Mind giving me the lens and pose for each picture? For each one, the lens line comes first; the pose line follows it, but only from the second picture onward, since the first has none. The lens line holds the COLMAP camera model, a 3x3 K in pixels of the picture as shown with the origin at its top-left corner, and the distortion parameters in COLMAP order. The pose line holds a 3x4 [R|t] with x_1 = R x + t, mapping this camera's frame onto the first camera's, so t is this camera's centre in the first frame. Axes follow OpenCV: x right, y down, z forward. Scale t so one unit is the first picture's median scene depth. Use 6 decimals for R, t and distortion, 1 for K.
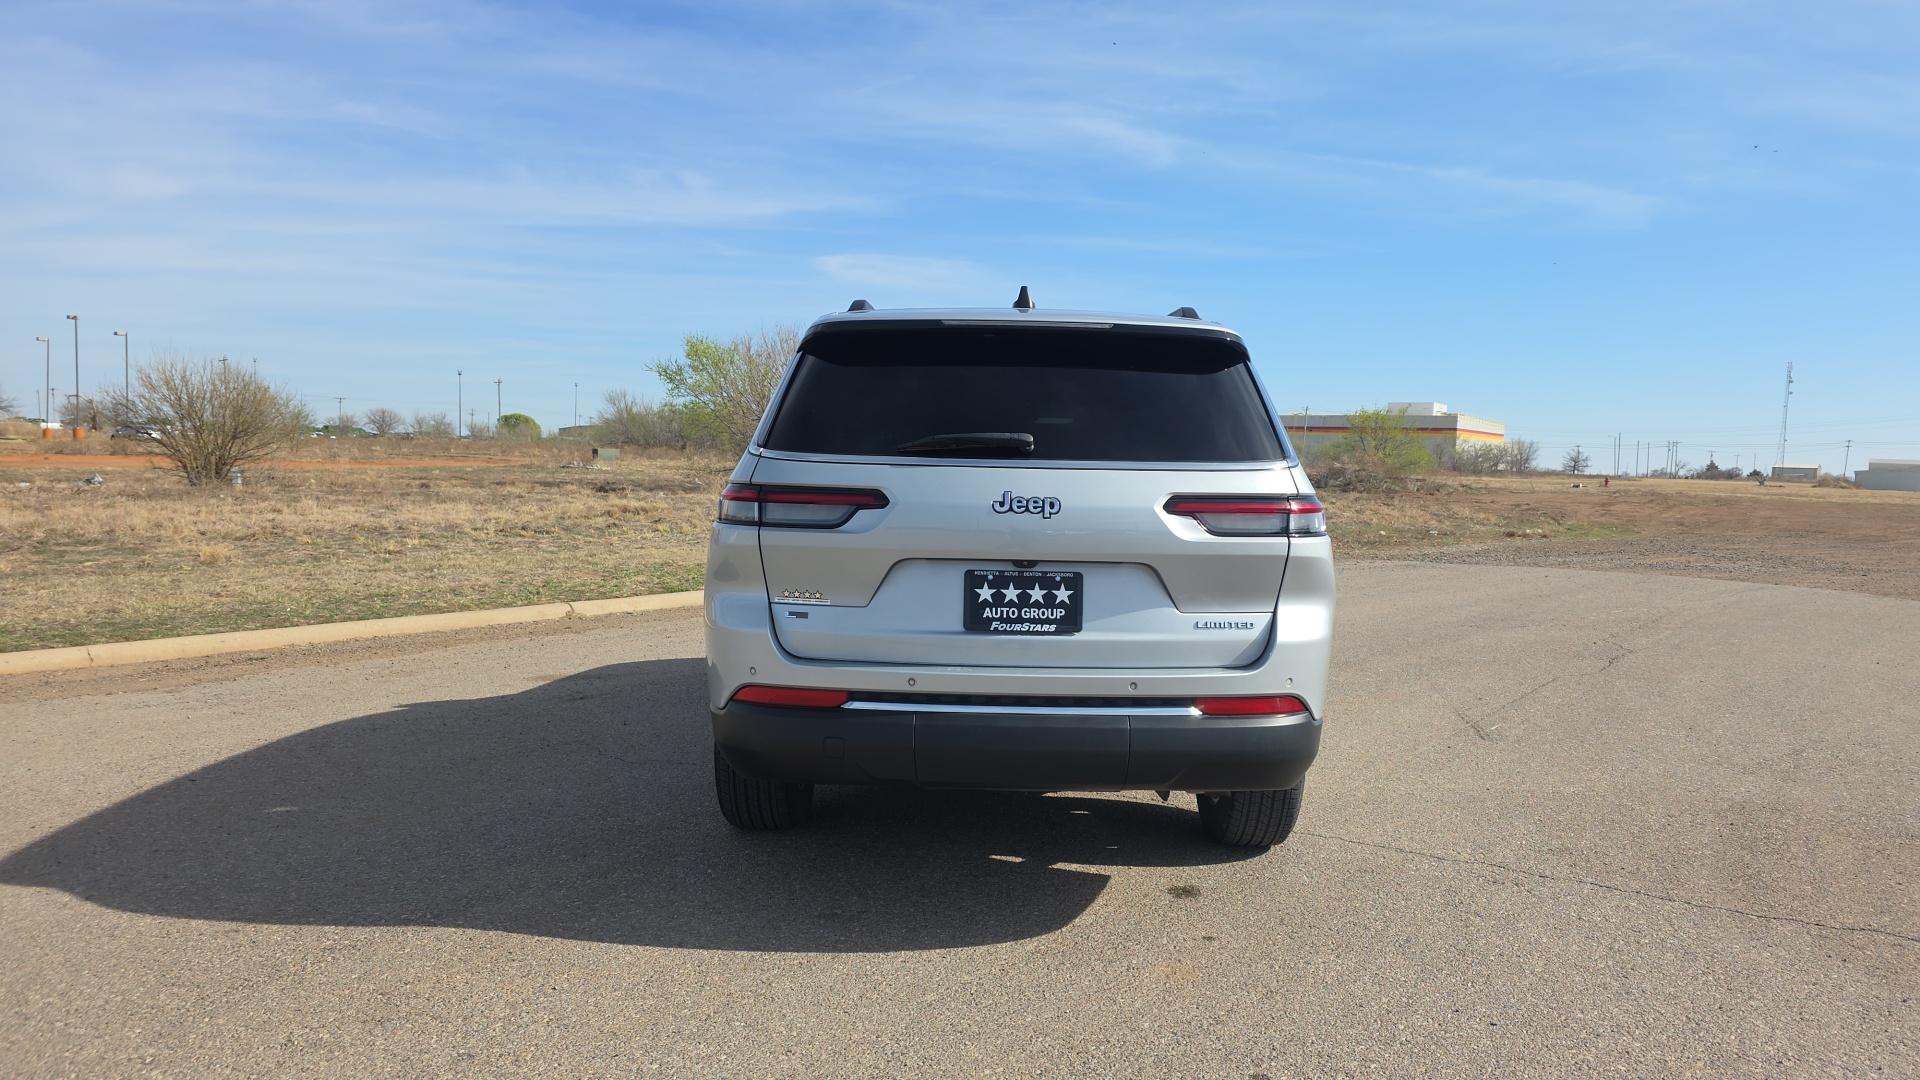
lens RADIAL K [[1294.2, 0, 962.1], [0, 1294.2, 555.5], [0, 0, 1]] dist [0.064438, -0.075122]
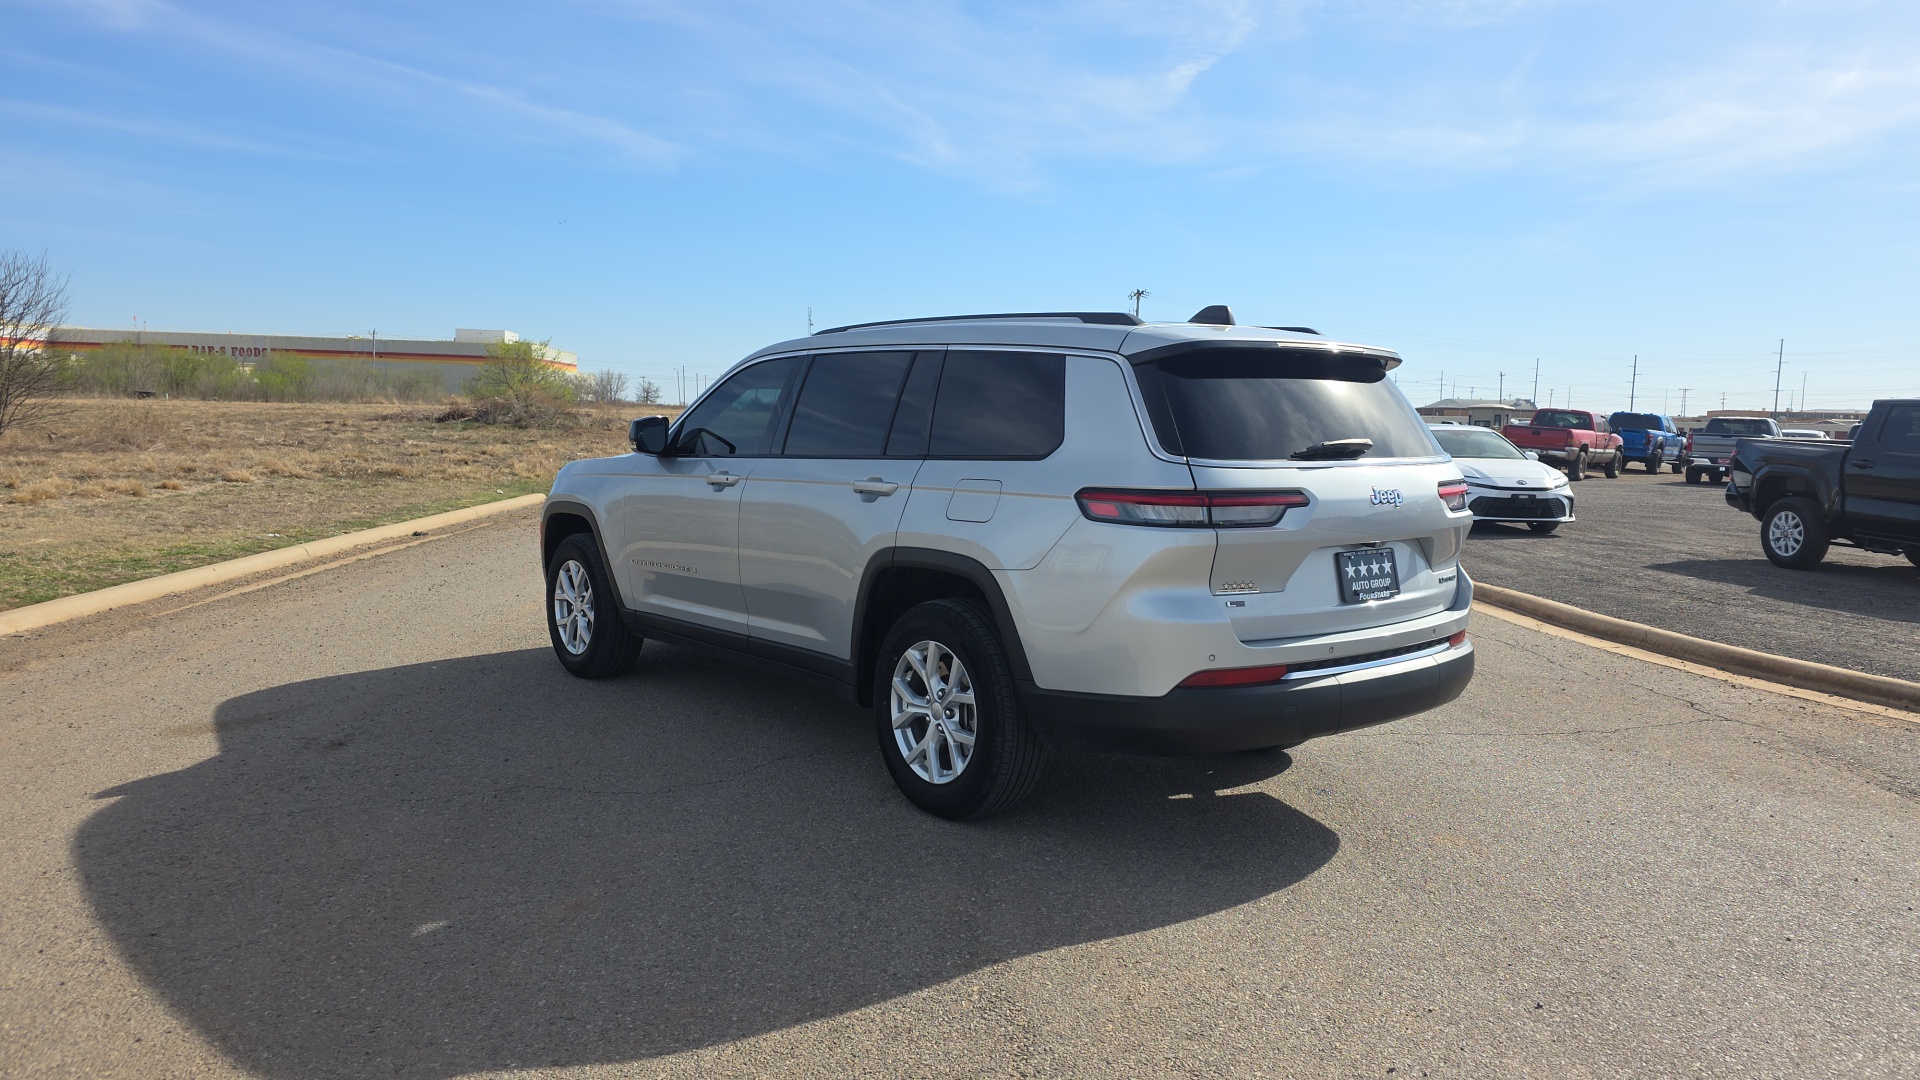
lens RADIAL K [[1296.2, 0, 1044.9], [0, 1296.2, 532.9], [0, 0, 1]] dist [0.068399, -0.063550]
pose [[0.763850, -0.067043, 0.641903, -0.971200], [0.045200, 0.997705, 0.050418, -0.079905], [-0.643810, -0.009498, 0.765127, 0.241153]]
